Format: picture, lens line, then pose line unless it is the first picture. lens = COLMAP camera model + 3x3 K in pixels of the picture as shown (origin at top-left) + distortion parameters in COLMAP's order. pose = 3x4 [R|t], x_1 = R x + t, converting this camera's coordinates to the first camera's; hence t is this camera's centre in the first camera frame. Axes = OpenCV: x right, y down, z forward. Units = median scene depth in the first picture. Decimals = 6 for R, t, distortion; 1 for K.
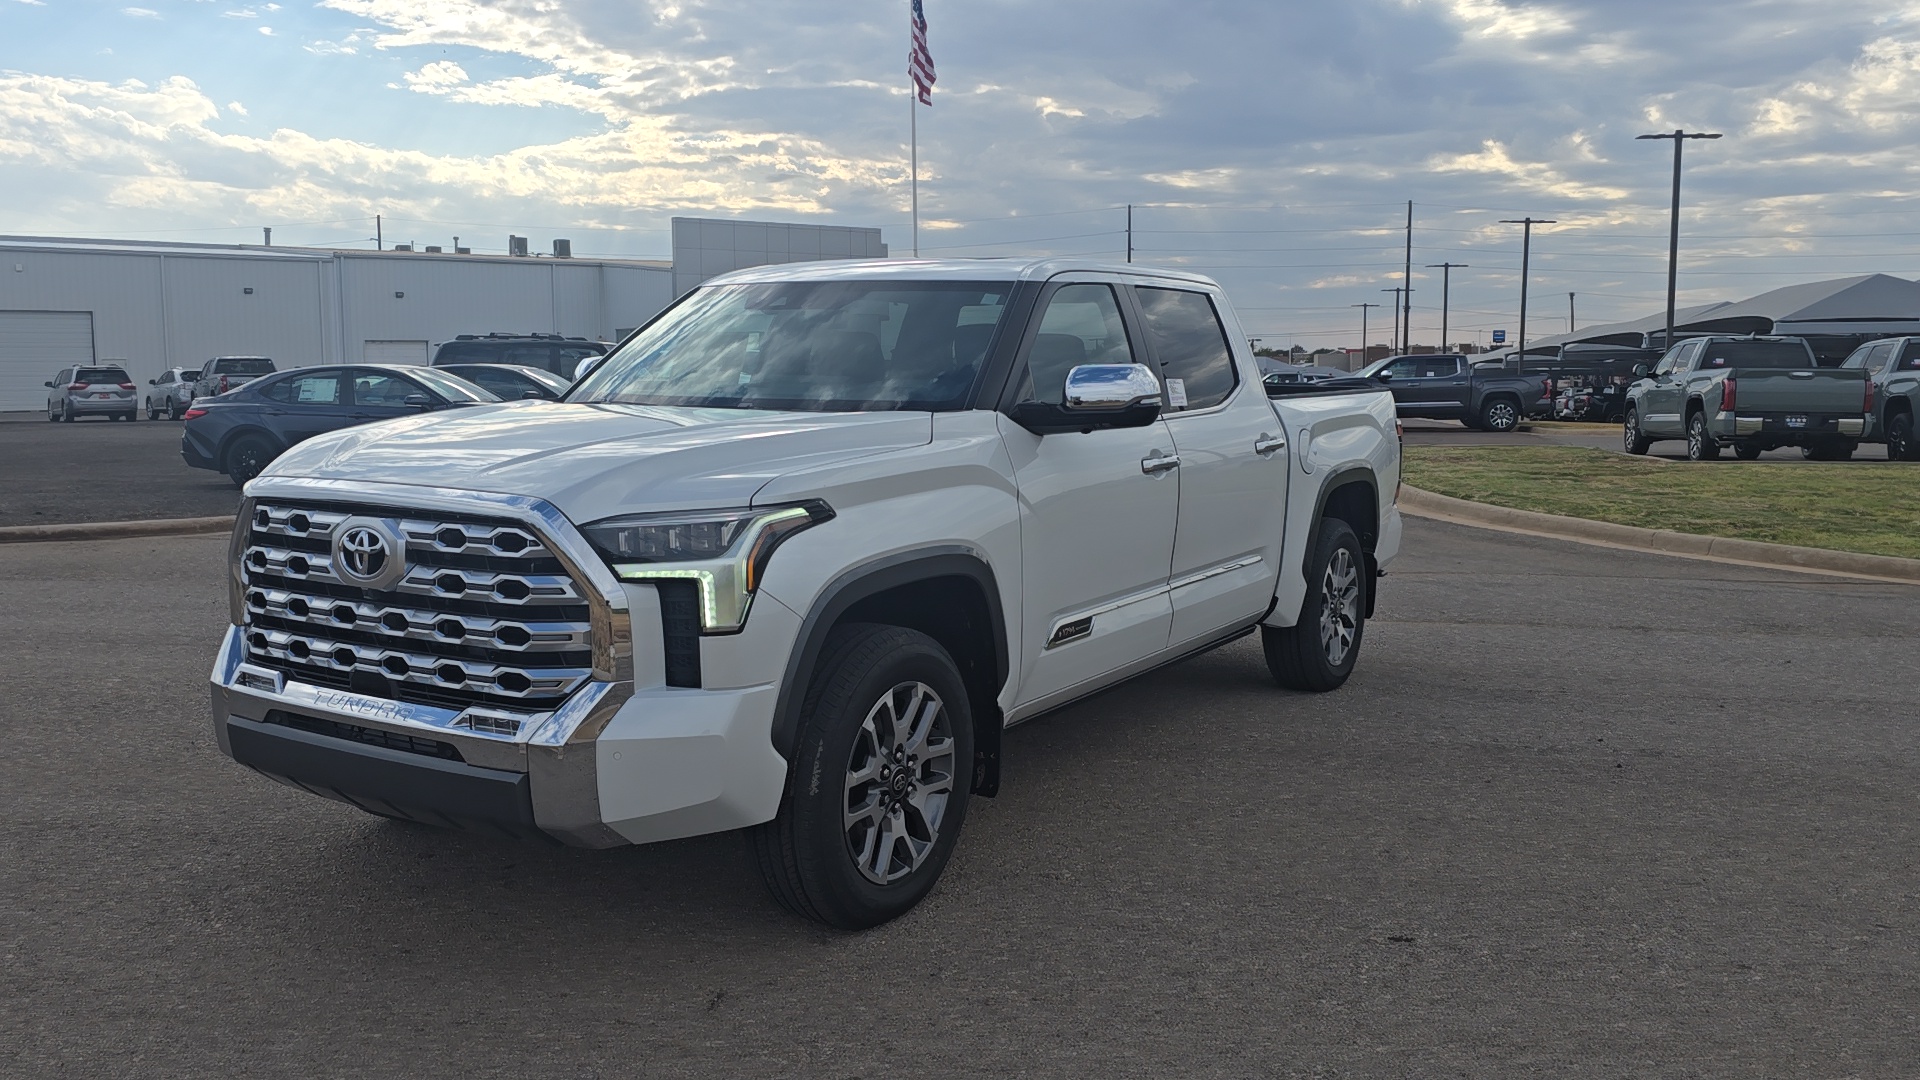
lens RADIAL K [[1602.0, 0, 952.7], [0, 1602.0, 546.4], [0, 0, 1]] dist [-0.005429, 0.015044]
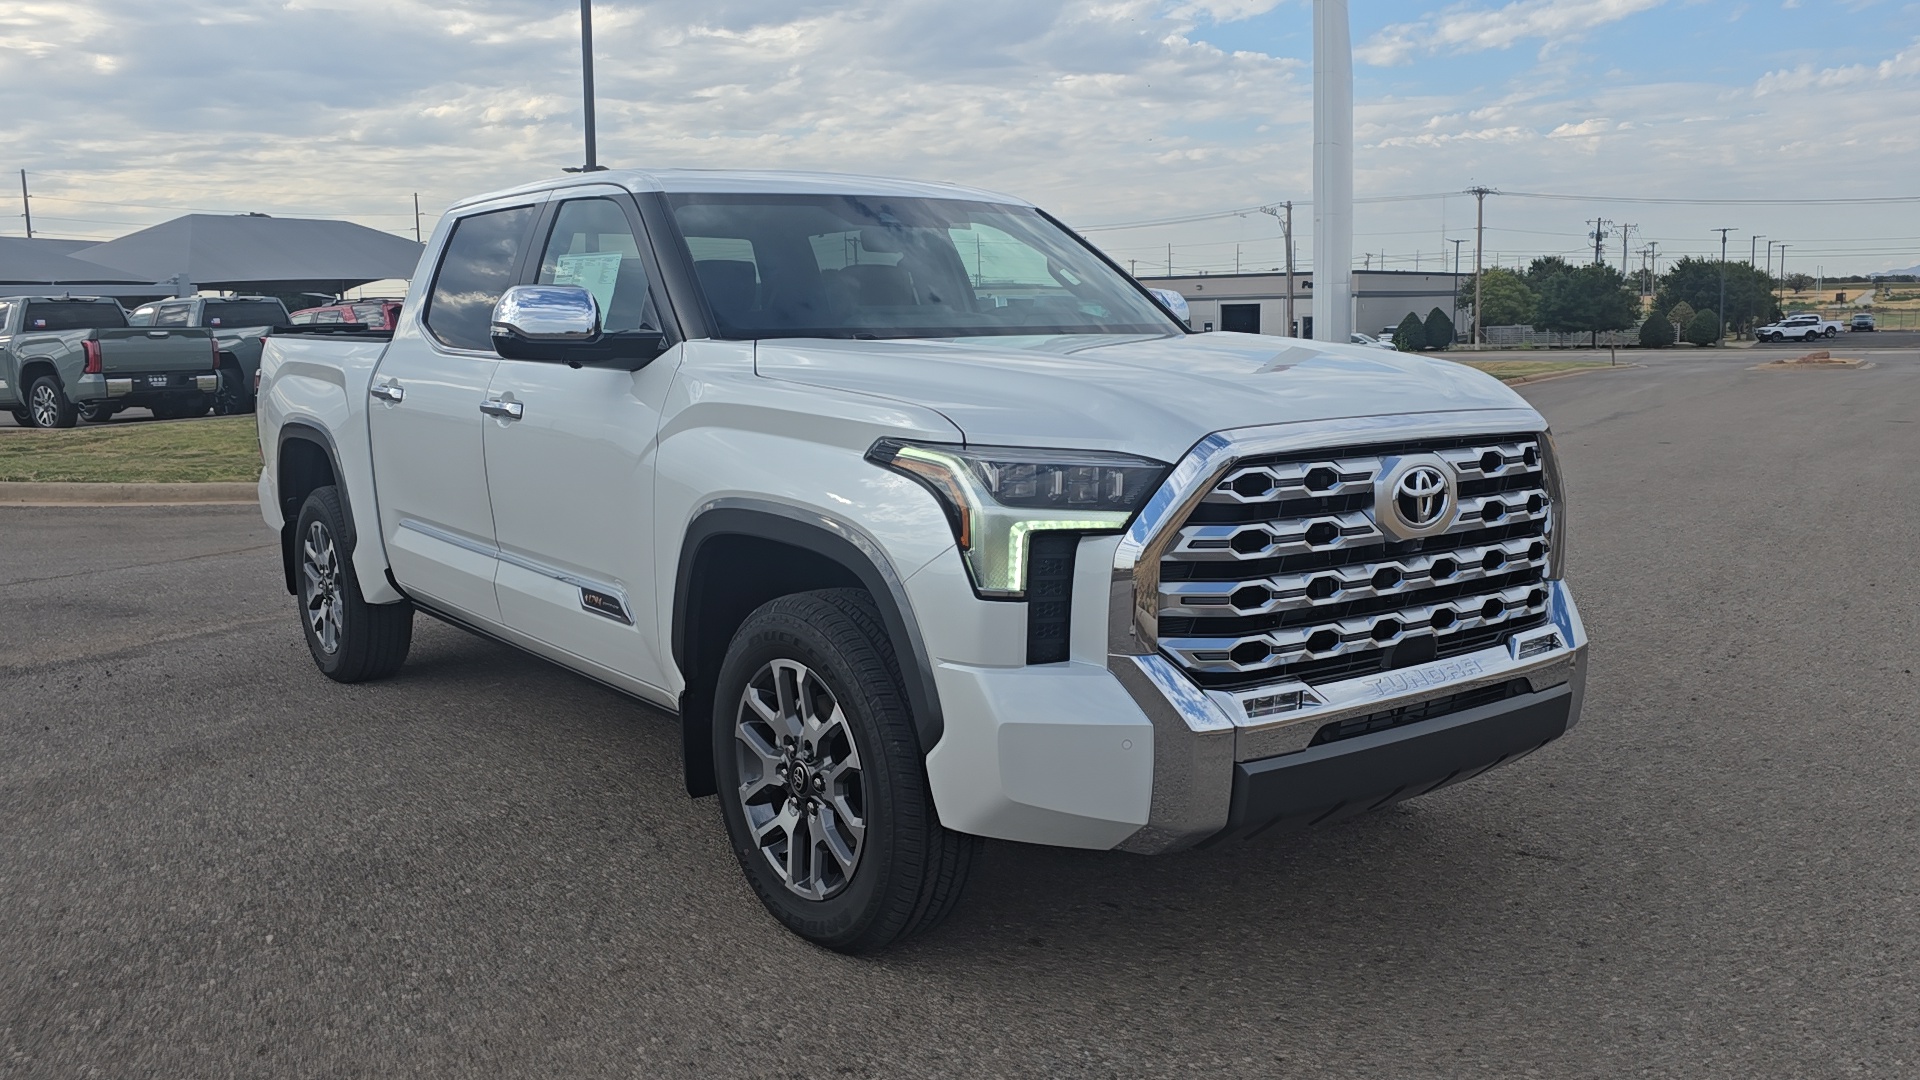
lens RADIAL K [[1602.0, 0, 957.2], [0, 1602.0, 524.7], [0, 0, 1]] dist [-0.005429, 0.015044]
pose [[0.356699, -0.128767, 0.925303, -0.683719], [0.124196, 0.988200, 0.089643, -0.048340], [-0.925927, 0.082944, 0.368482, 0.503094]]
